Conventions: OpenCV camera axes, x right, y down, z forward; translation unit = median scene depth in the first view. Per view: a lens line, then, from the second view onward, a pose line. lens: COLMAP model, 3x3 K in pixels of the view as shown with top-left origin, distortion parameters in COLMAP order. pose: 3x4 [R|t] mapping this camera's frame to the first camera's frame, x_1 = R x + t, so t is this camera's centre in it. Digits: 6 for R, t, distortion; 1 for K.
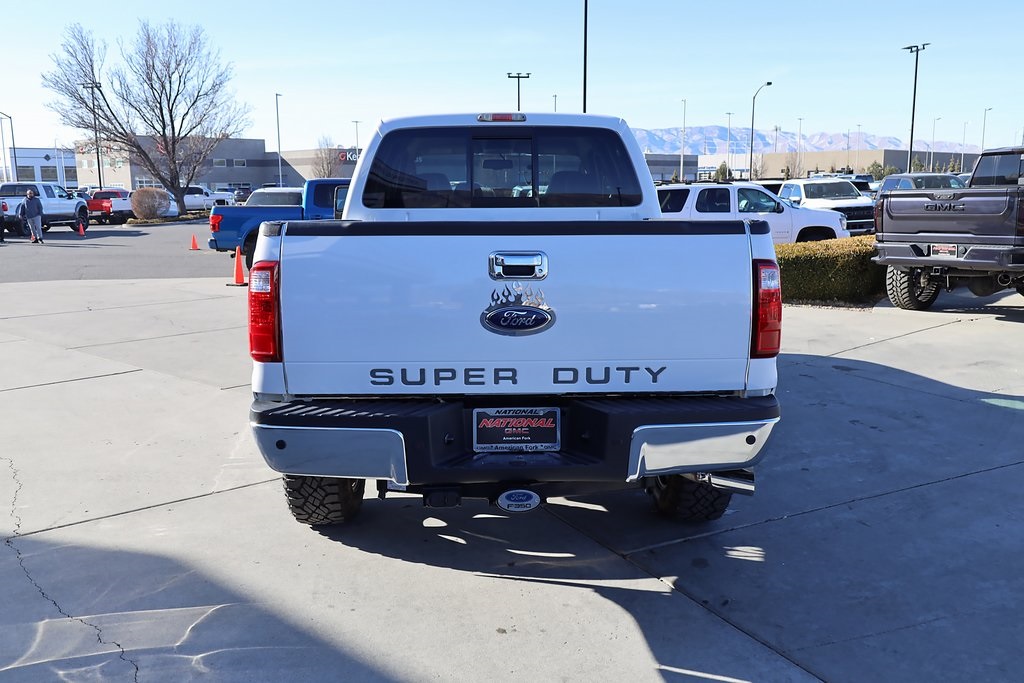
lens RADIAL K [[852.7, 0, 508.7], [0, 852.7, 341.2], [0, 0, 1]] dist [-0.002270, 0.000590]
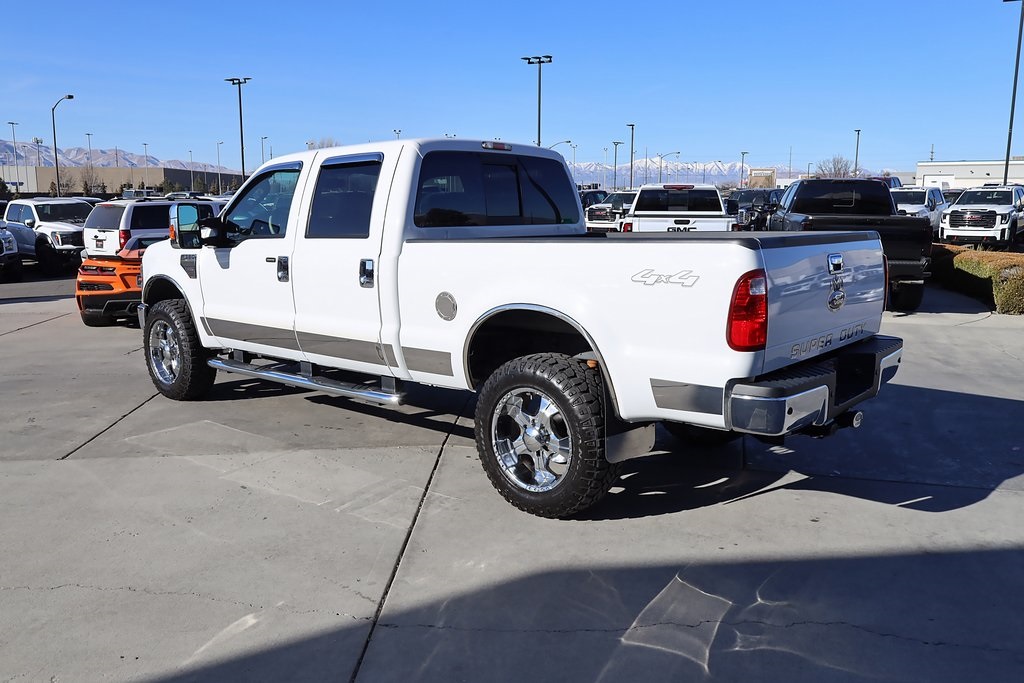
lens RADIAL K [[796.7, 0, 516.5], [0, 796.7, 341.8], [0, 0, 1]] dist [-0.013314, 0.003540]
pose [[0.681709, -0.116214, 0.722335, -0.791489], [0.120238, 0.991675, 0.046072, -0.049516], [-0.721676, 0.055444, 0.690007, 0.262538]]
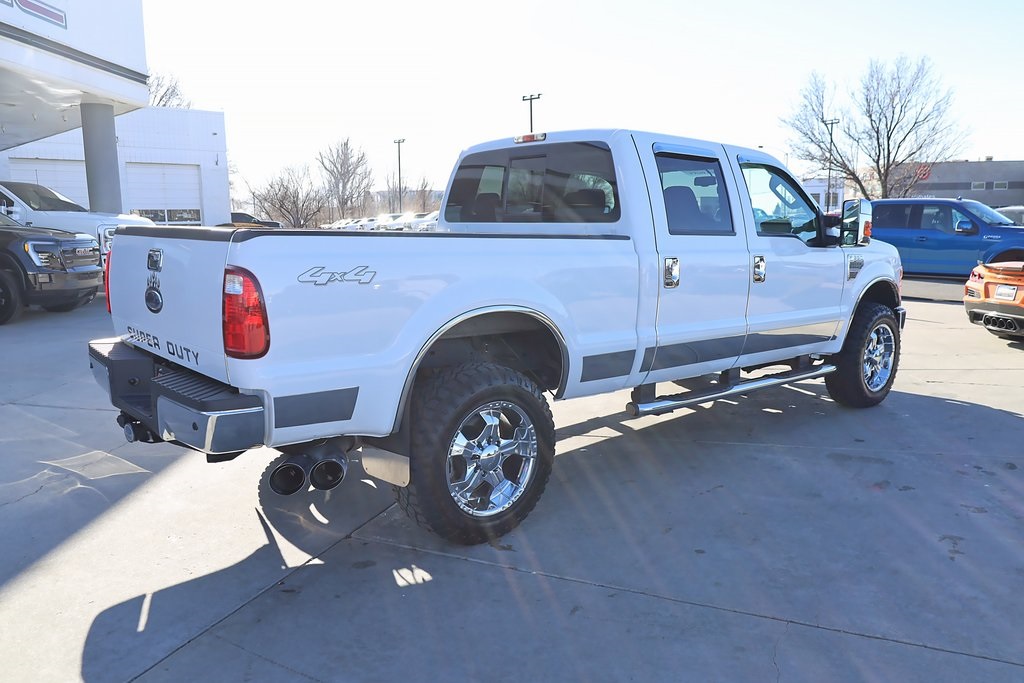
lens RADIAL K [[764.7, 0, 510.0], [0, 764.7, 342.9], [0, 0, 1]] dist [0.000013, -0.007479]
pose [[0.630759, 0.123373, -0.766109, 0.743288], [-0.129615, 0.990161, 0.052738, -0.056199], [0.765077, 0.066035, 0.640543, 0.385708]]
